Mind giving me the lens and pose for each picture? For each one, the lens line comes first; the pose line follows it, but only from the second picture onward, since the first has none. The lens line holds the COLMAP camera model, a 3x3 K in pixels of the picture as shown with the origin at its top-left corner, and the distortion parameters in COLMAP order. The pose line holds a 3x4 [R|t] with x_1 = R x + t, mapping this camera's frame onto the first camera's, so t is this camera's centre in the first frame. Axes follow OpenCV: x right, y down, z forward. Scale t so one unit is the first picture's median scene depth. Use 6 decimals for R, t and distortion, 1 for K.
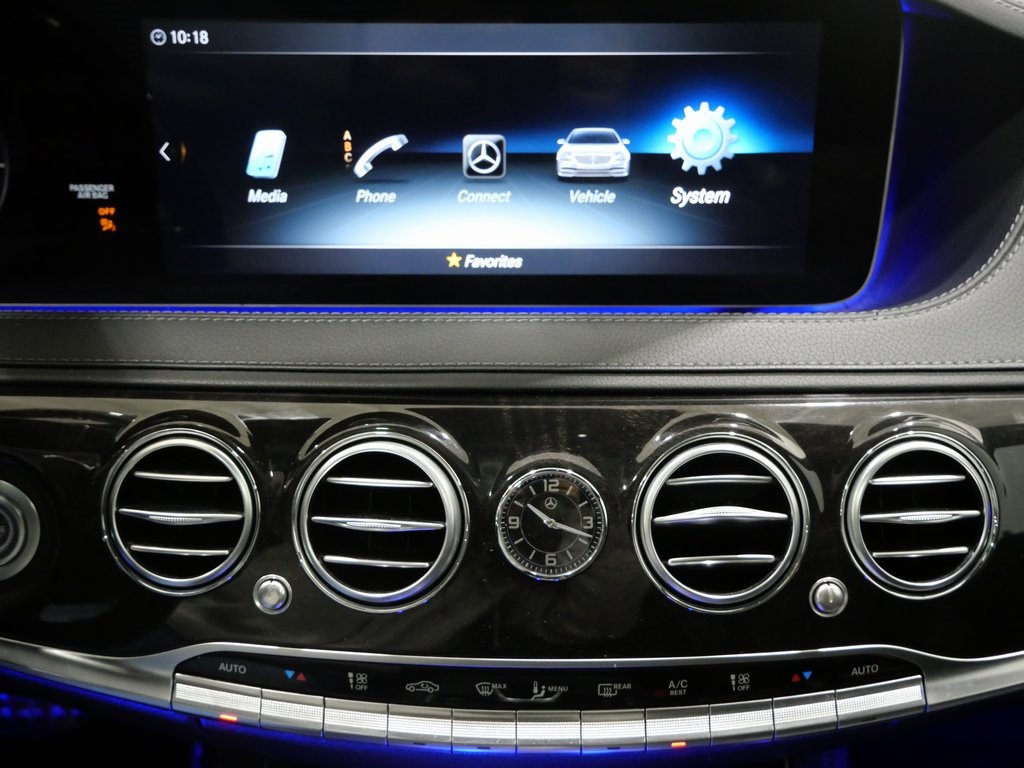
lens RADIAL K [[1216.0, 0, 513.0], [0, 1216.0, 386.3], [0, 0, 1]] dist [0.035732, 0.000000]
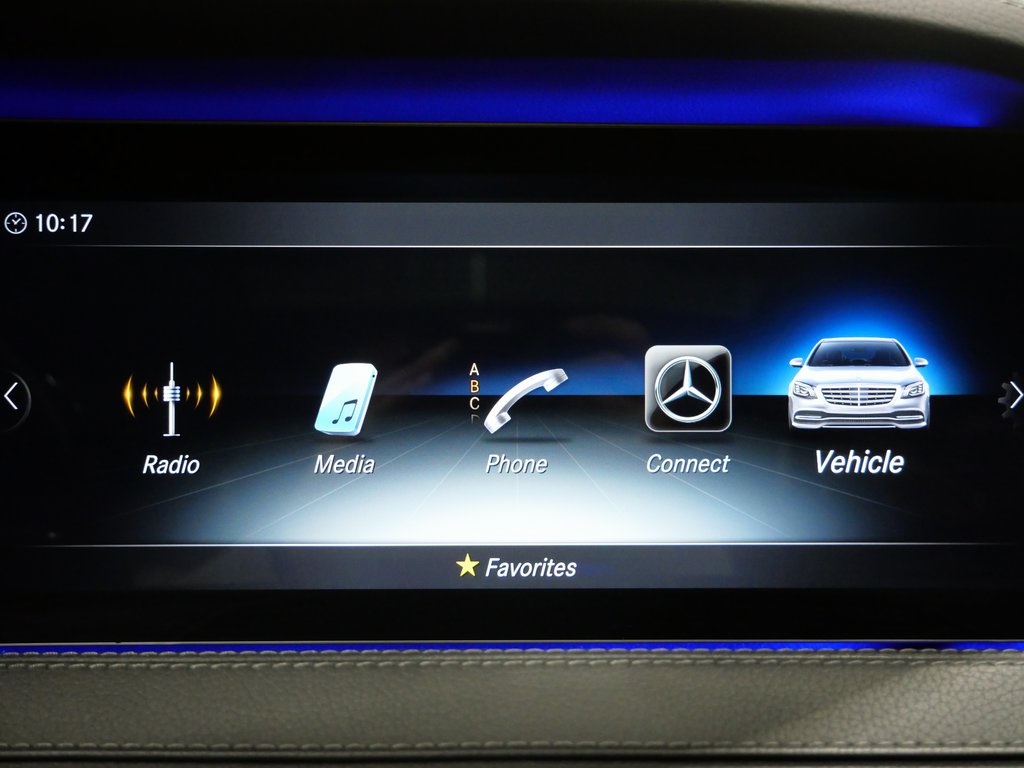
lens RADIAL K [[1216.0, 0, 515.9], [0, 1216.0, 382.9], [0, 0, 1]] dist [0.035732, 0.000000]
pose [[0.998977, 0.005620, 0.044880, -0.051514], [0.007582, 0.957408, -0.288640, -0.013800], [-0.044590, 0.288685, 0.956385, 0.380010]]
